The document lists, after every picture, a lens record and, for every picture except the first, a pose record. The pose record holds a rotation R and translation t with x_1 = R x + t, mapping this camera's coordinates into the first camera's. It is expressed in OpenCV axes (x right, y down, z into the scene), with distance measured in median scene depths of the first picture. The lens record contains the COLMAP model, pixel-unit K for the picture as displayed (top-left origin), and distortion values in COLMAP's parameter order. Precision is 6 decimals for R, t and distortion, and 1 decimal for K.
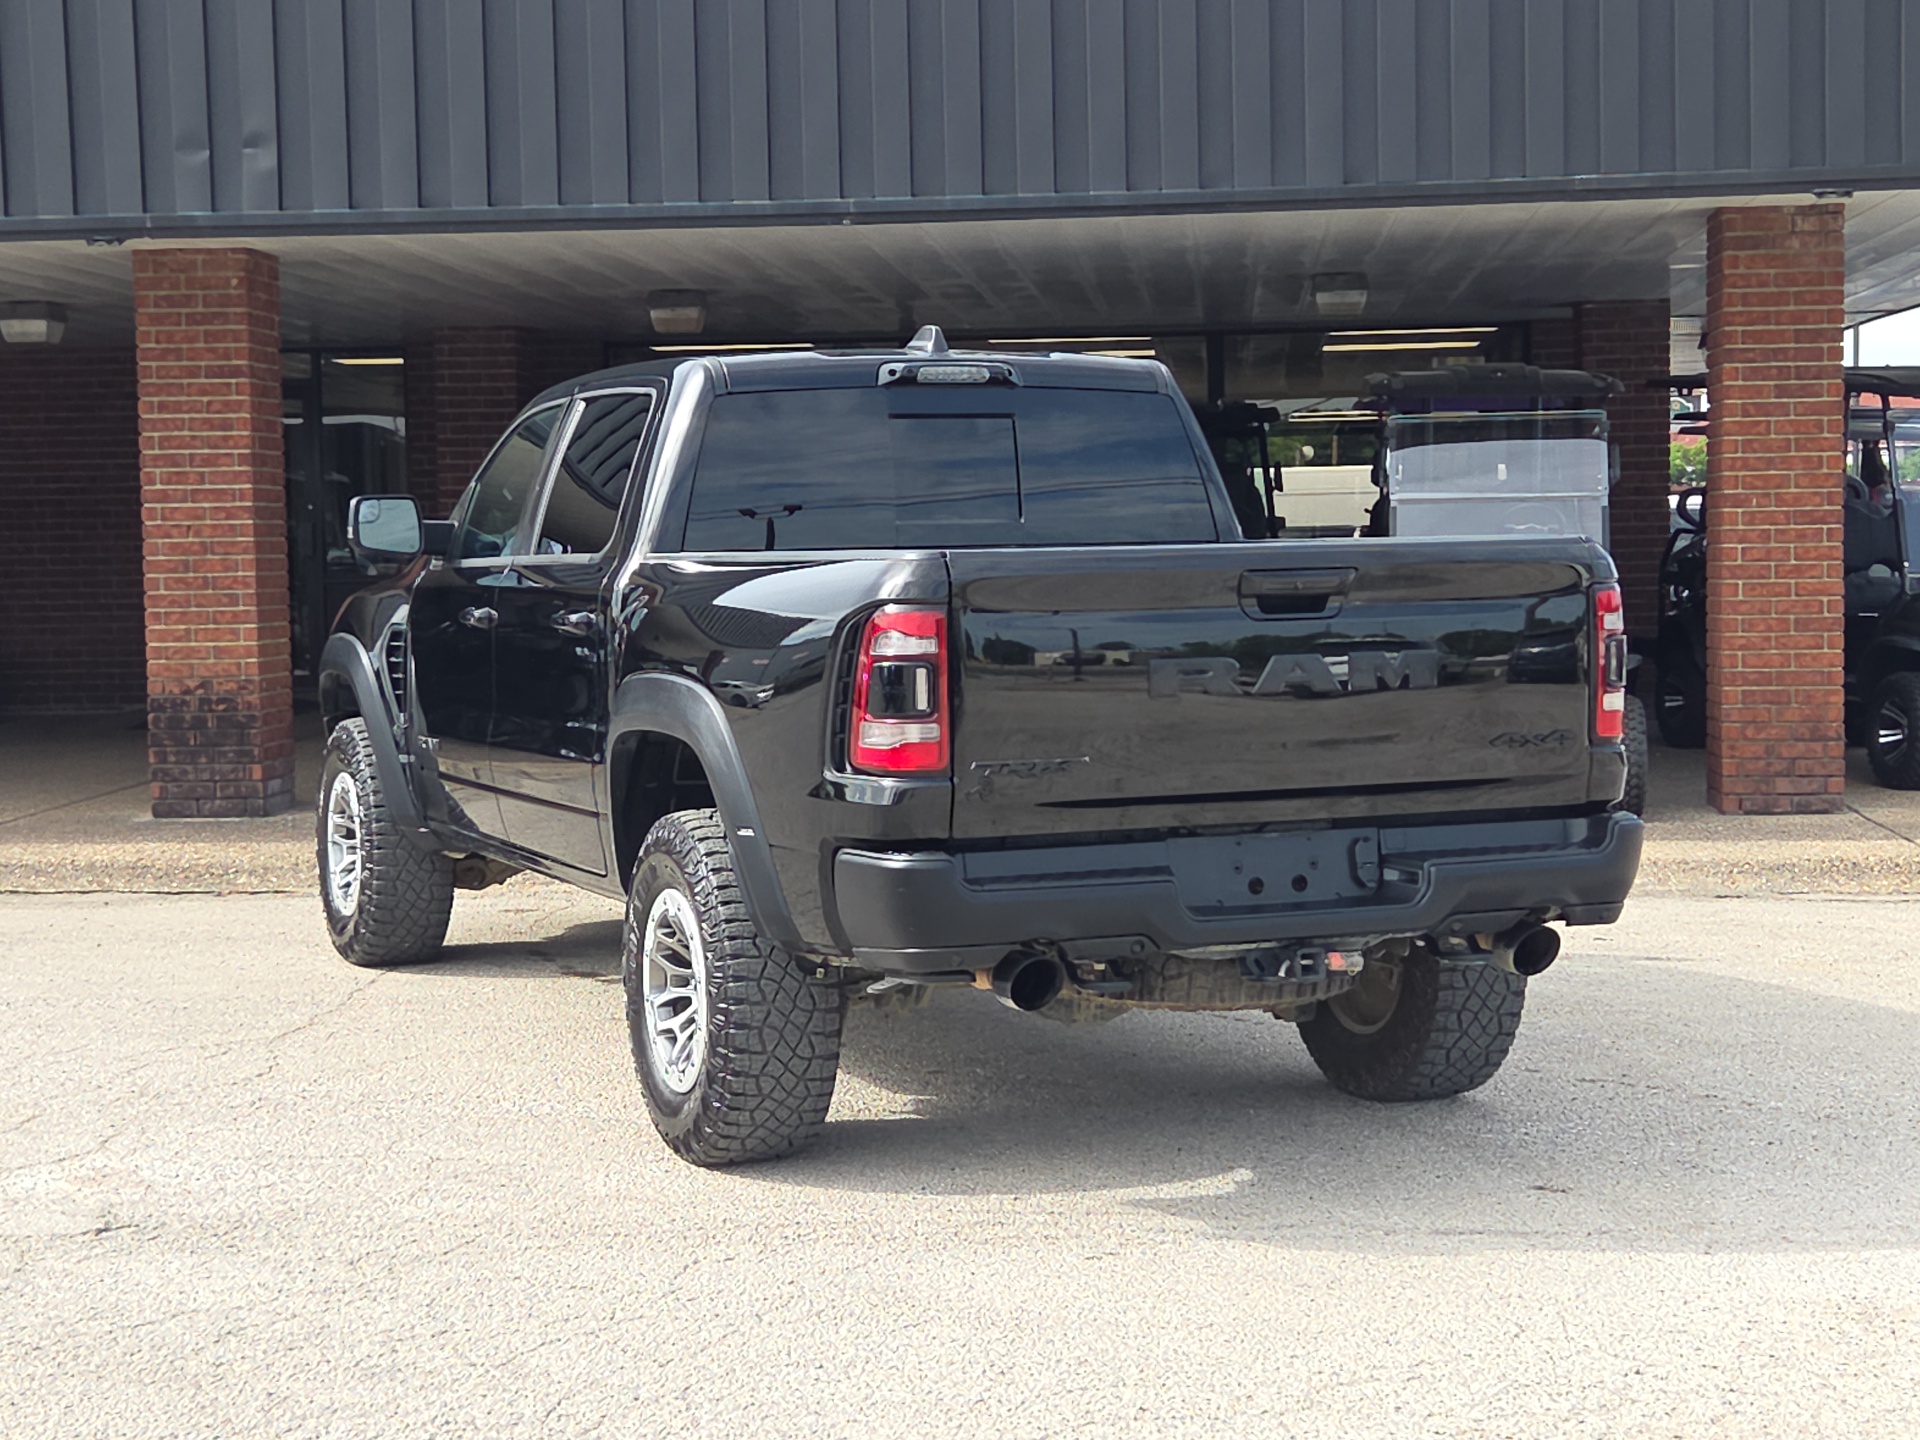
lens RADIAL K [[3274.1, 0, 960.0], [0, 3274.1, 720.0], [0, 0, 1]] dist [0.086467, 0.010137]
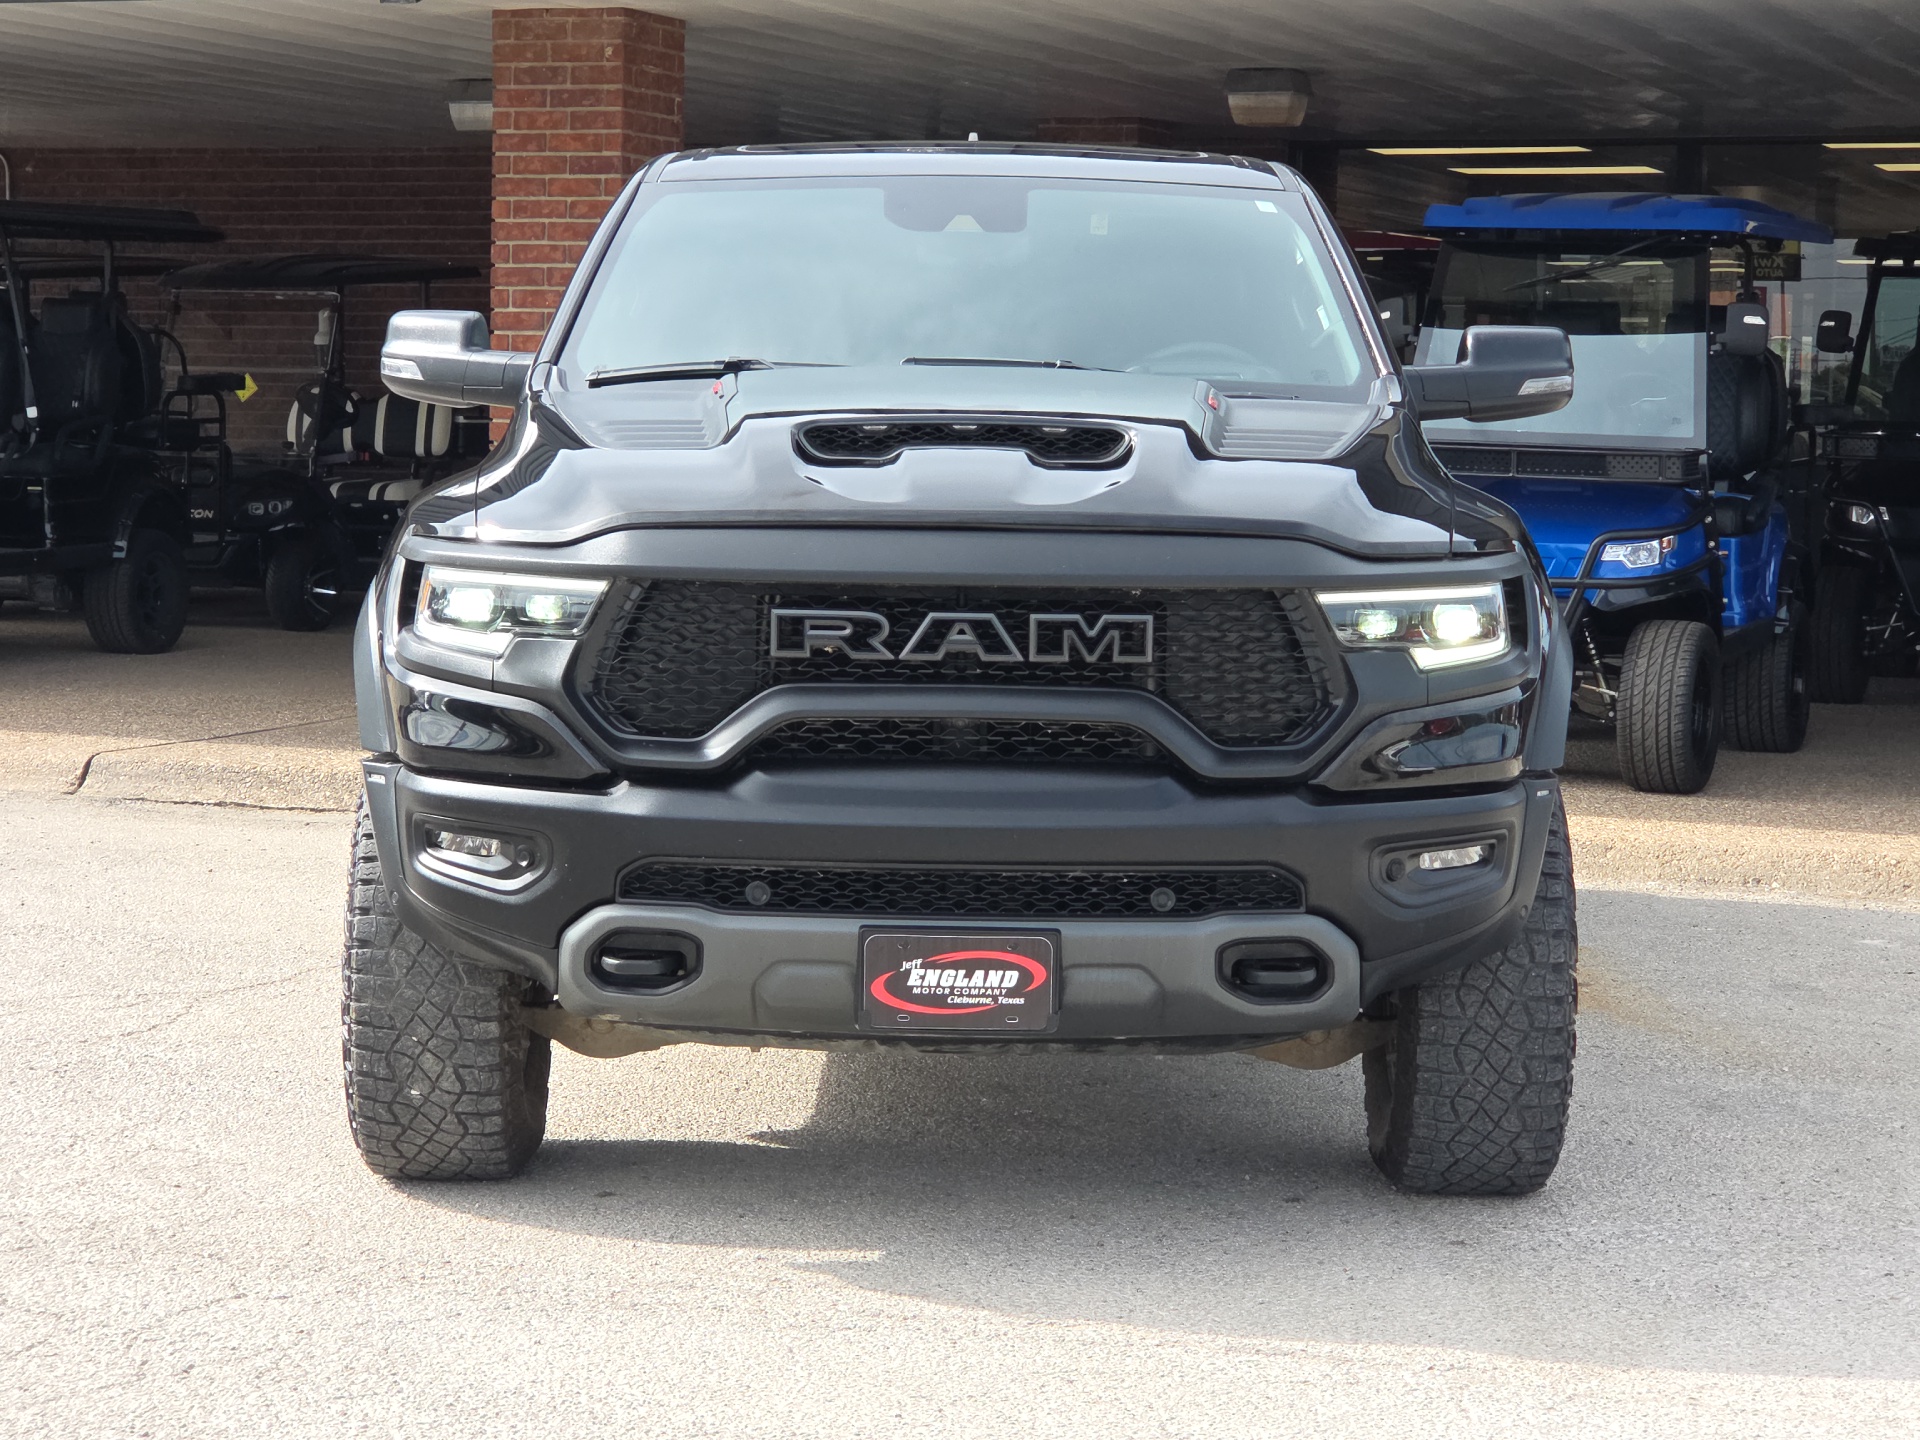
lens RADIAL K [[4342.1, 0, 970.1], [0, 4342.1, 768.8], [0, 0, 1]] dist [-0.691826, 9.988521]
pose [[0.958544, 0.054140, -0.279754, 0.276408], [-0.046857, 0.998368, 0.032661, 0.001022], [0.281065, -0.018199, 0.959516, 0.065765]]
